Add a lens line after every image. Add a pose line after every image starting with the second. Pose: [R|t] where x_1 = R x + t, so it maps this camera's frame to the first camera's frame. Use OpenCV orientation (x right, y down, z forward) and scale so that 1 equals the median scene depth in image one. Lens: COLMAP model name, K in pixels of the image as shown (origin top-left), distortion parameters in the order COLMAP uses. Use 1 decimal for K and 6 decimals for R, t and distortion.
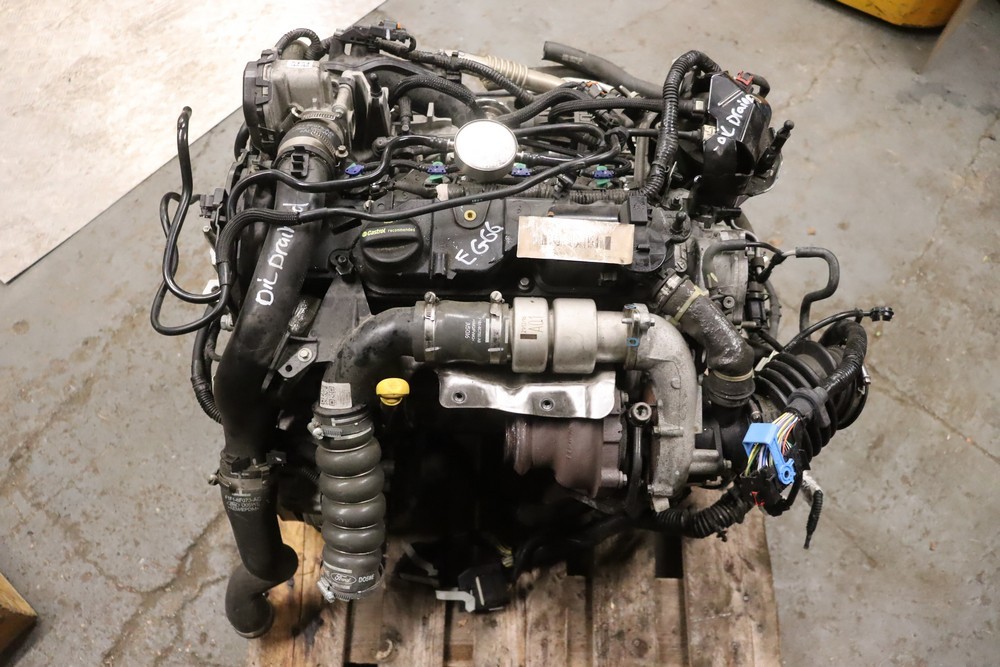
lens RADIAL K [[825.3, 0, 500.0], [0, 825.3, 333.5], [0, 0, 1]] dist [-0.170545, 0.149542]
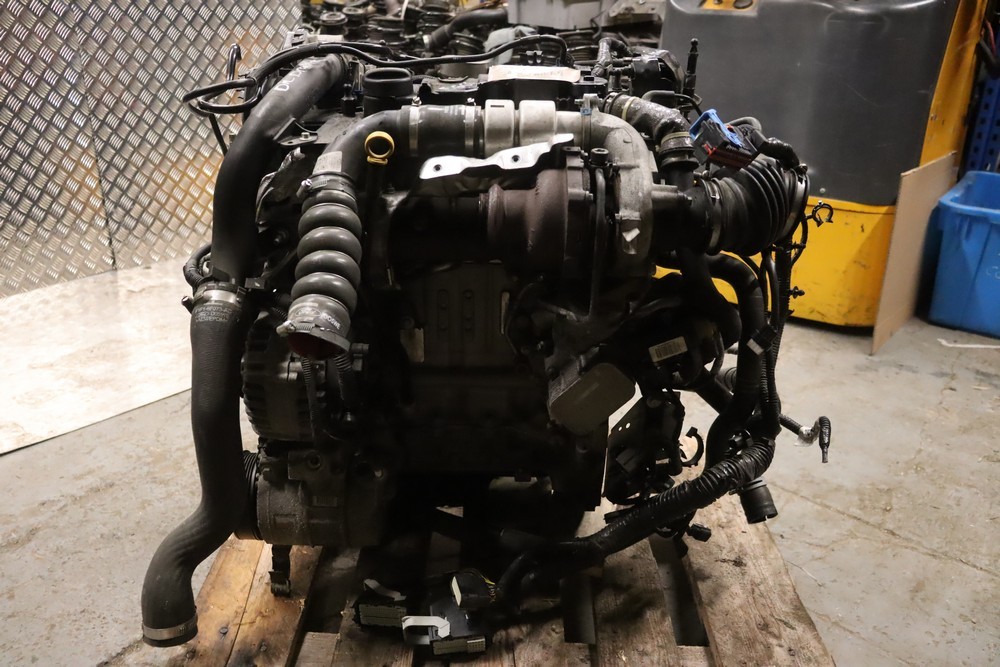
lens RADIAL K [[857.9, 0, 500.0], [0, 857.9, 333.5], [0, 0, 1]] dist [-0.171007, 0.164944]
pose [[0.999905, -0.010858, 0.008463, 0.011878], [0.013748, 0.755965, -0.654468, 0.523966], [0.000708, 0.654522, 0.756042, 0.142895]]
